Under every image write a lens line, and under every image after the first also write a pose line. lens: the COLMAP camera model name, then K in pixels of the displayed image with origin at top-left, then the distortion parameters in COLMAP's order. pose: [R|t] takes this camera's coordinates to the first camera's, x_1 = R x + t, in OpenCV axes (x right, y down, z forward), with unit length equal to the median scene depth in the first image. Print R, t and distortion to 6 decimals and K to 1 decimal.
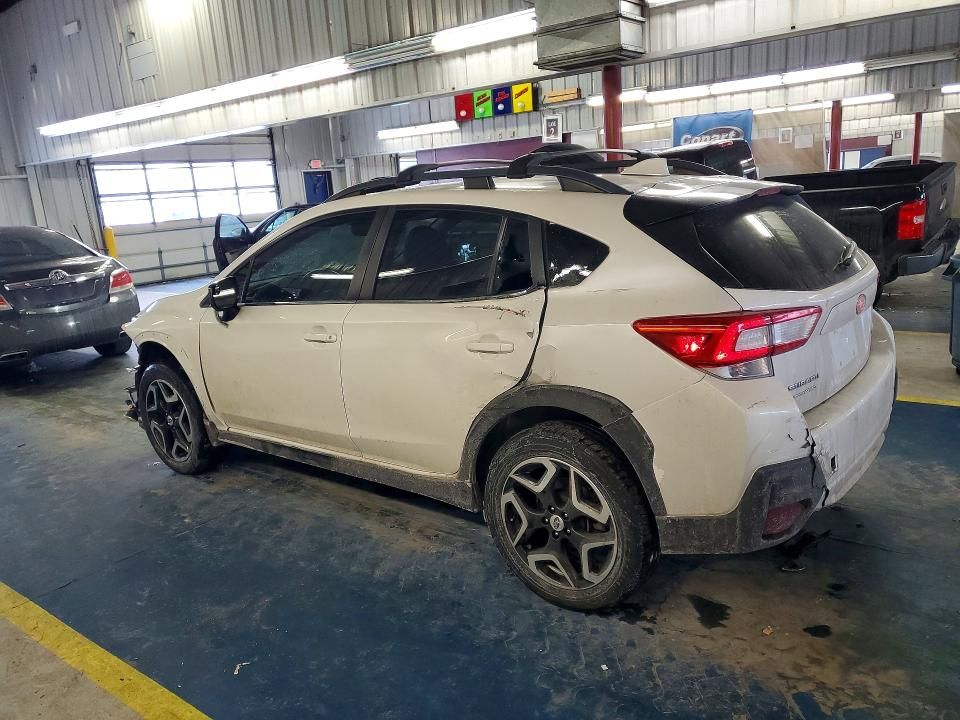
lens RADIAL K [[712.8, 0, 477.2], [0, 712.8, 355.7], [0, 0, 1]] dist [0.020485, -0.012441]
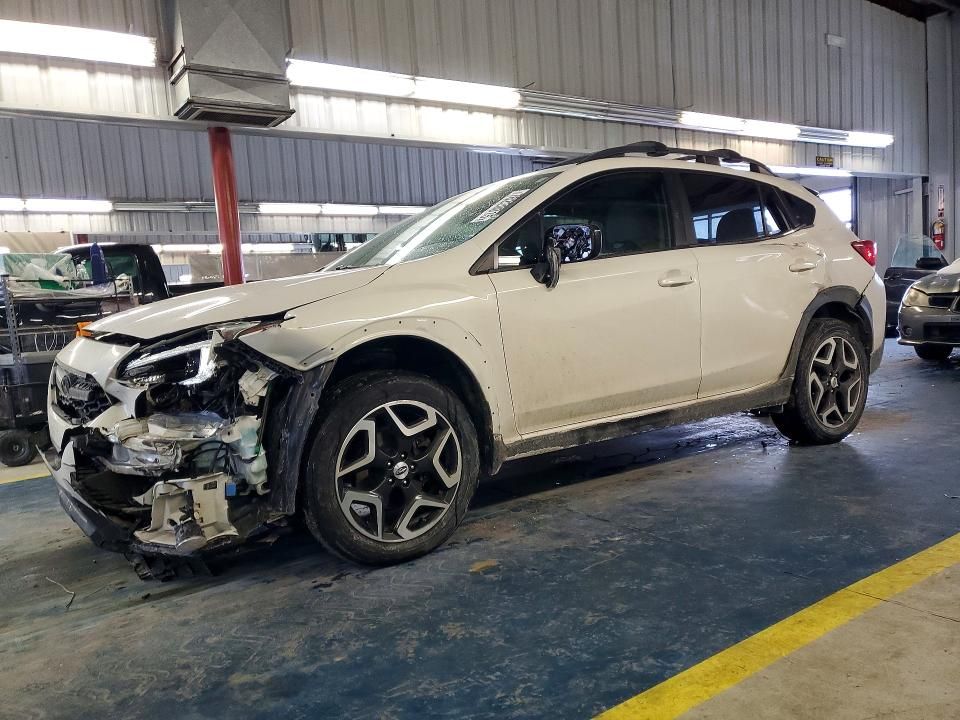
lens RADIAL K [[712.8, 0, 478.3], [0, 712.8, 364.6], [0, 0, 1]] dist [0.020485, -0.012441]
pose [[0.338333, -0.039408, 0.940201, -1.148946], [0.252464, 0.966296, -0.050348, 0.062037], [-0.906528, 0.254401, 0.336878, 0.854353]]
